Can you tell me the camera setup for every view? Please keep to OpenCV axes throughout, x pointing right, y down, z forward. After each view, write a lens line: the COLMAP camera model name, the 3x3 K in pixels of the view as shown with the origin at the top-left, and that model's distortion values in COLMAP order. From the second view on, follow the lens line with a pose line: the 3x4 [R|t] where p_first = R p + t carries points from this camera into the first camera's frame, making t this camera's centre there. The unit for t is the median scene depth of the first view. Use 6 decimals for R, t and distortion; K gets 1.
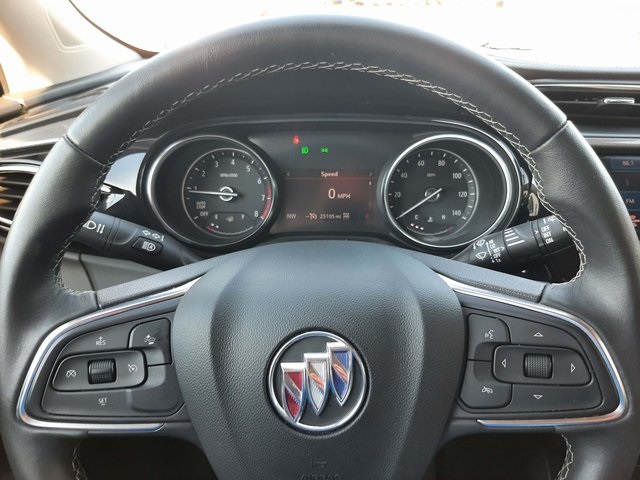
lens RADIAL K [[498.1, 0, 323.9], [0, 498.1, 241.8], [0, 0, 1]] dist [-0.033624, -0.010123]
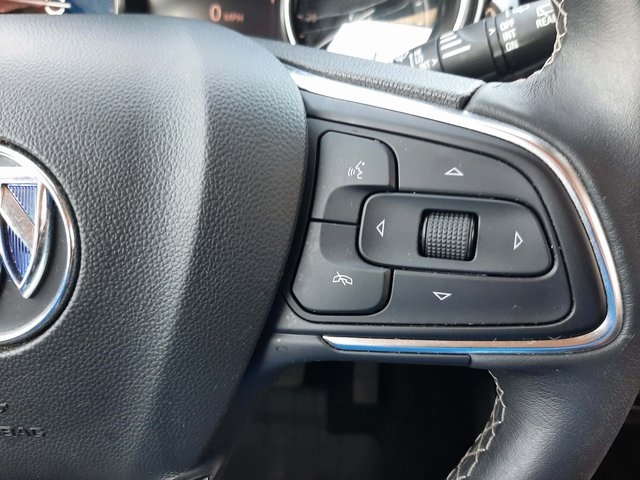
lens RADIAL K [[498.1, 0, 315.2], [0, 498.1, 234.5], [0, 0, 1]] dist [-0.033624, -0.010123]
pose [[0.999441, 0.032926, 0.005876, 0.298035], [-0.033438, 0.987438, 0.154428, 0.178734], [-0.000718, -0.154538, 0.987987, 0.511116]]
